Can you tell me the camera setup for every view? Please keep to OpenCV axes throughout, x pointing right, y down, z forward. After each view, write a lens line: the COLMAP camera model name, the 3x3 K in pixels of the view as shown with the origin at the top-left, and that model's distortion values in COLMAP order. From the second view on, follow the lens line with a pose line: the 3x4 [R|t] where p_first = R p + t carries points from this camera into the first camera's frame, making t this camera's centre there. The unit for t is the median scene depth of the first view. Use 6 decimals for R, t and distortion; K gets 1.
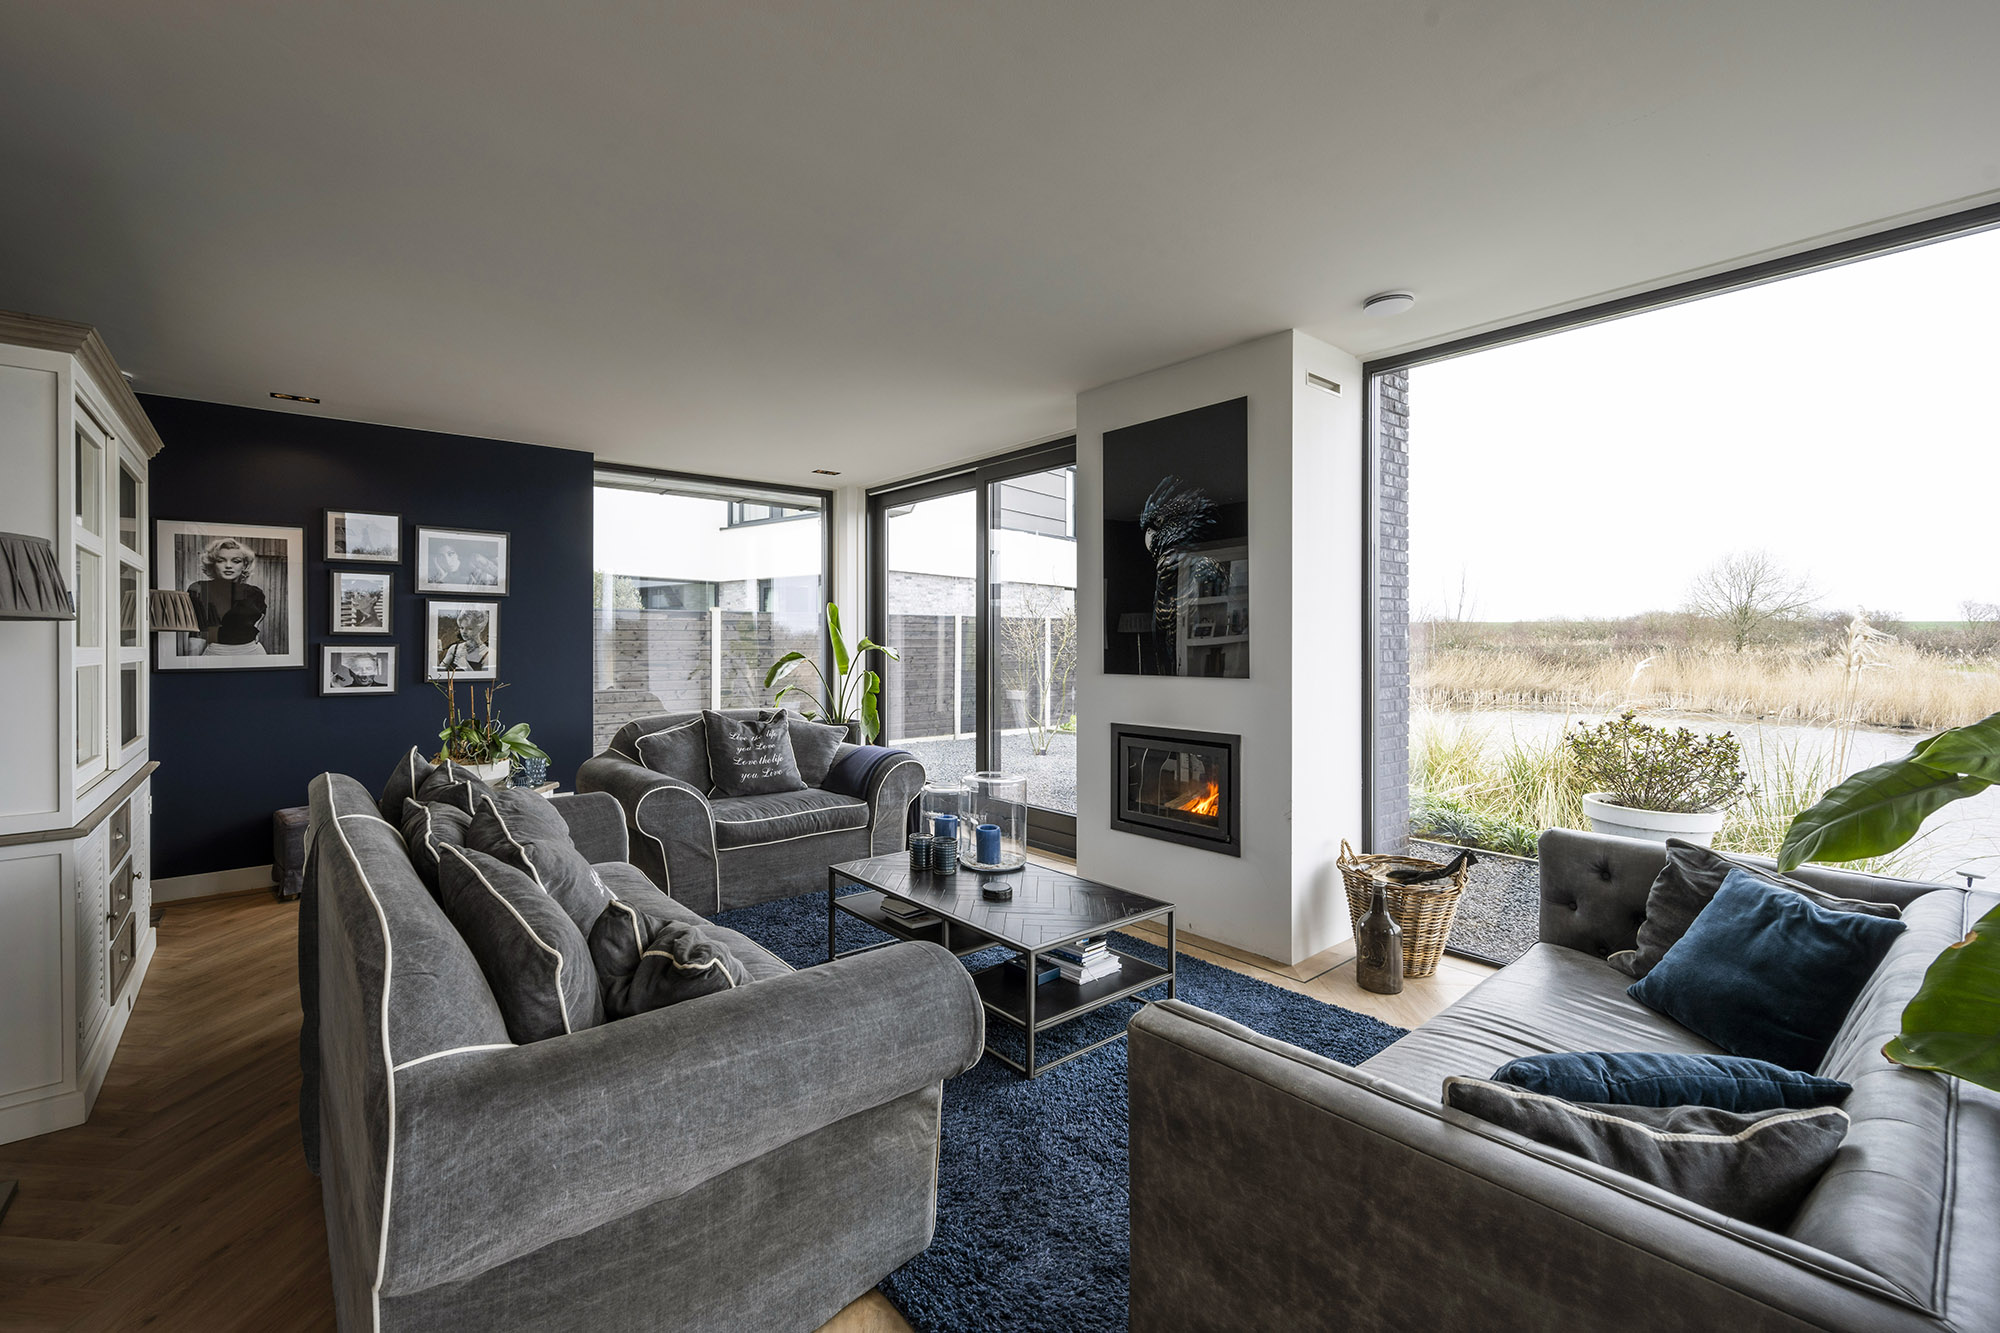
lens RADIAL K [[794.2, 0, 1001.7], [0, 794.2, 651.1], [0, 0, 1]] dist [0.001292, 0.000051]
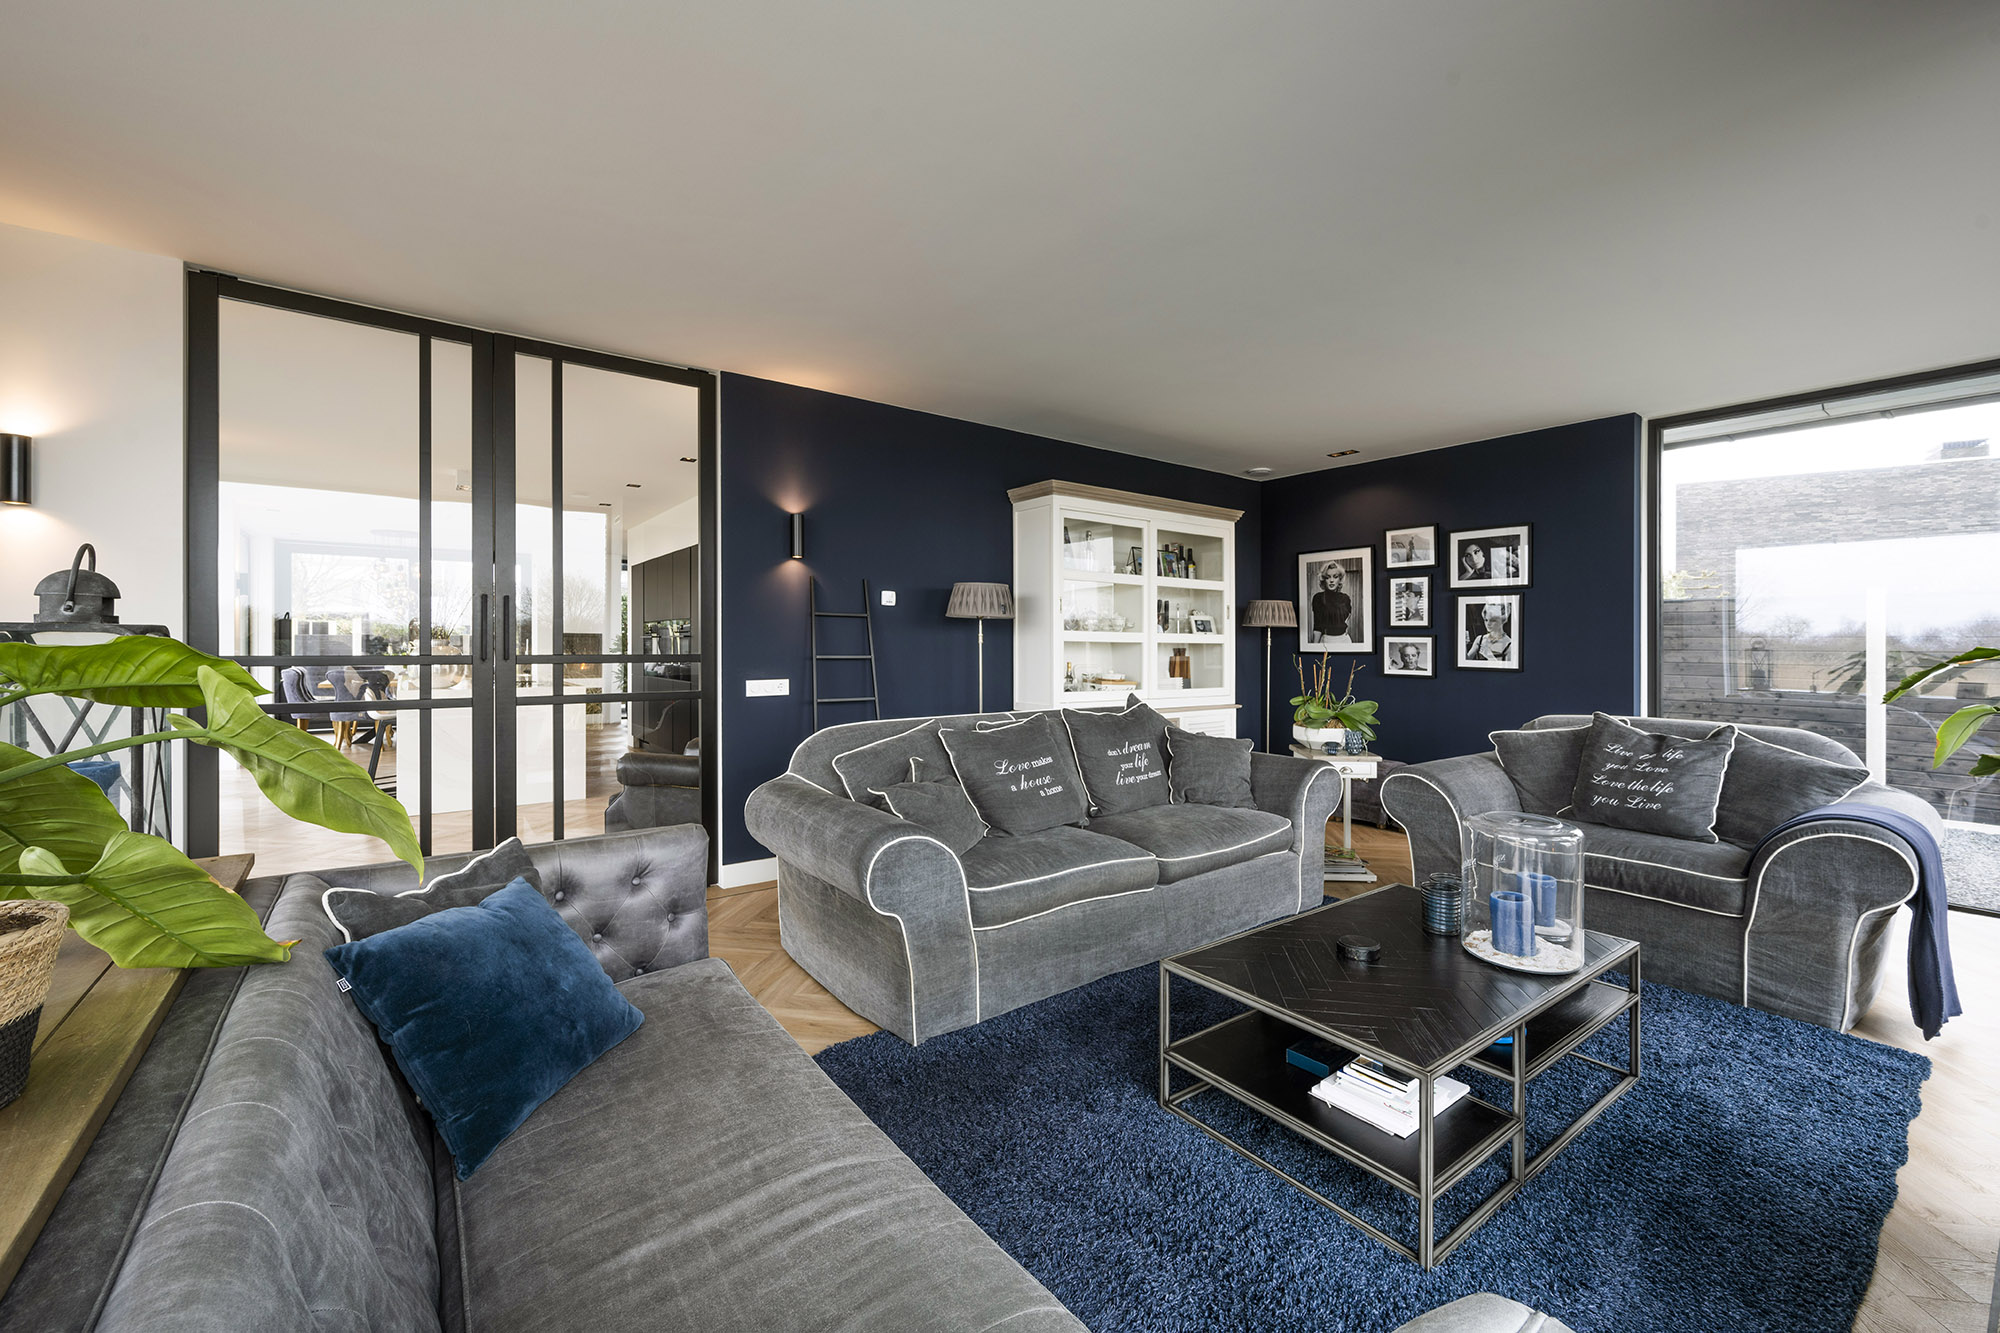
lens RADIAL K [[794.2, 0, 1000.3], [0, 794.2, 649.1], [0, 0, 1]] dist [0.001292, 0.000051]
pose [[-0.013813, 0.008675, -0.999867, 0.435256], [-0.018513, 0.999789, 0.008930, 0.013595], [0.999733, 0.018634, -0.013649, 0.396258]]
